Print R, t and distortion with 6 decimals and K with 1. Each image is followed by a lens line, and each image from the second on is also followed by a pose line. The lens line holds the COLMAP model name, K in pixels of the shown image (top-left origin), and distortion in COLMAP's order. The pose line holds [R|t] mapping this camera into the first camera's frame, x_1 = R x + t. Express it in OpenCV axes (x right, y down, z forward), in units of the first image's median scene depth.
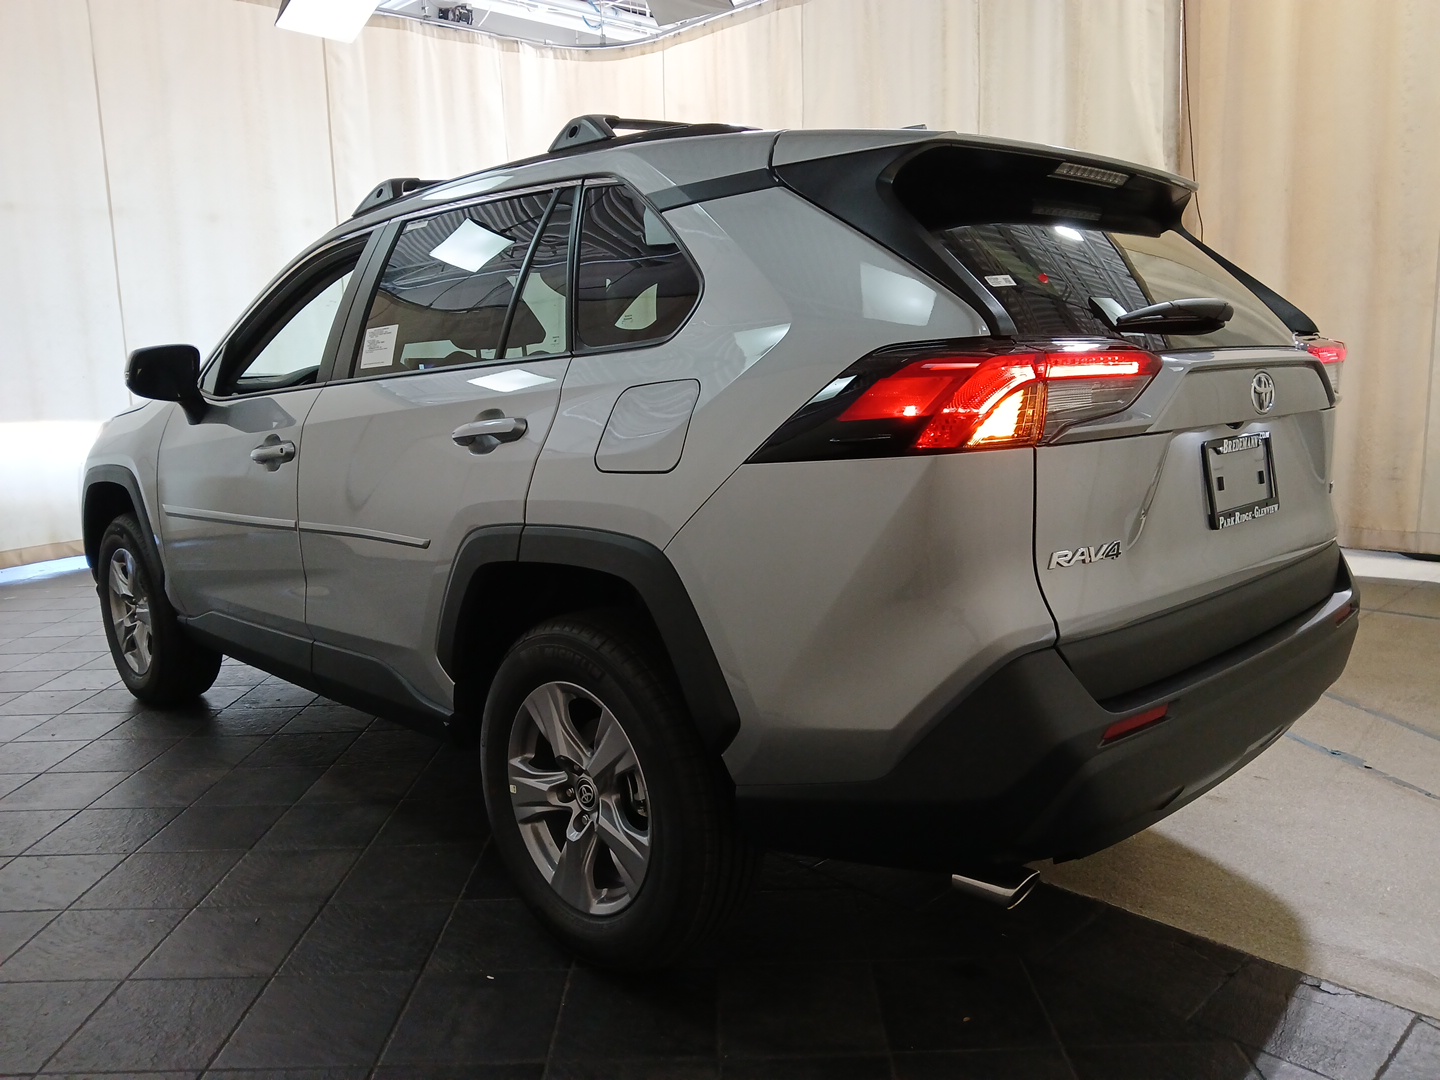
lens RADIAL K [[1114.9, 0, 730.0], [0, 1114.9, 534.0], [0, 0, 1]] dist [0.034120, -0.079368]
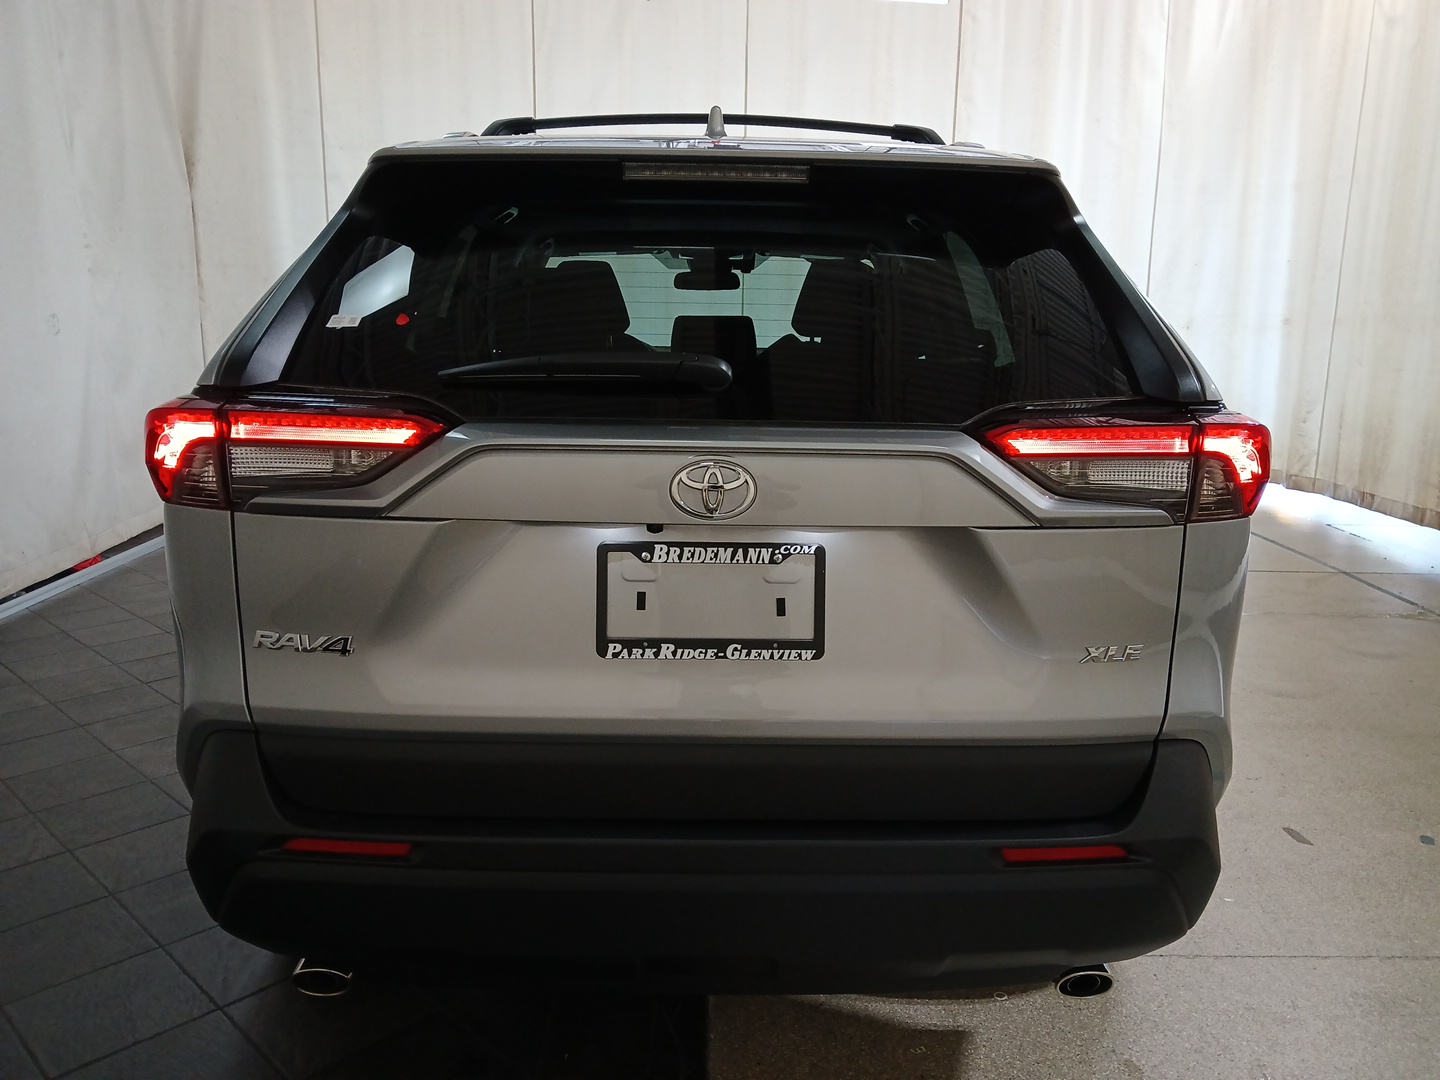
lens RADIAL K [[1114.9, 0, 717.2], [0, 1114.9, 544.2], [0, 0, 1]] dist [0.034120, -0.079368]
pose [[0.730483, 0.180391, -0.658676, 1.081168], [-0.143723, 0.983490, 0.109956, -0.193305], [0.667637, 0.014346, 0.744349, 0.541774]]
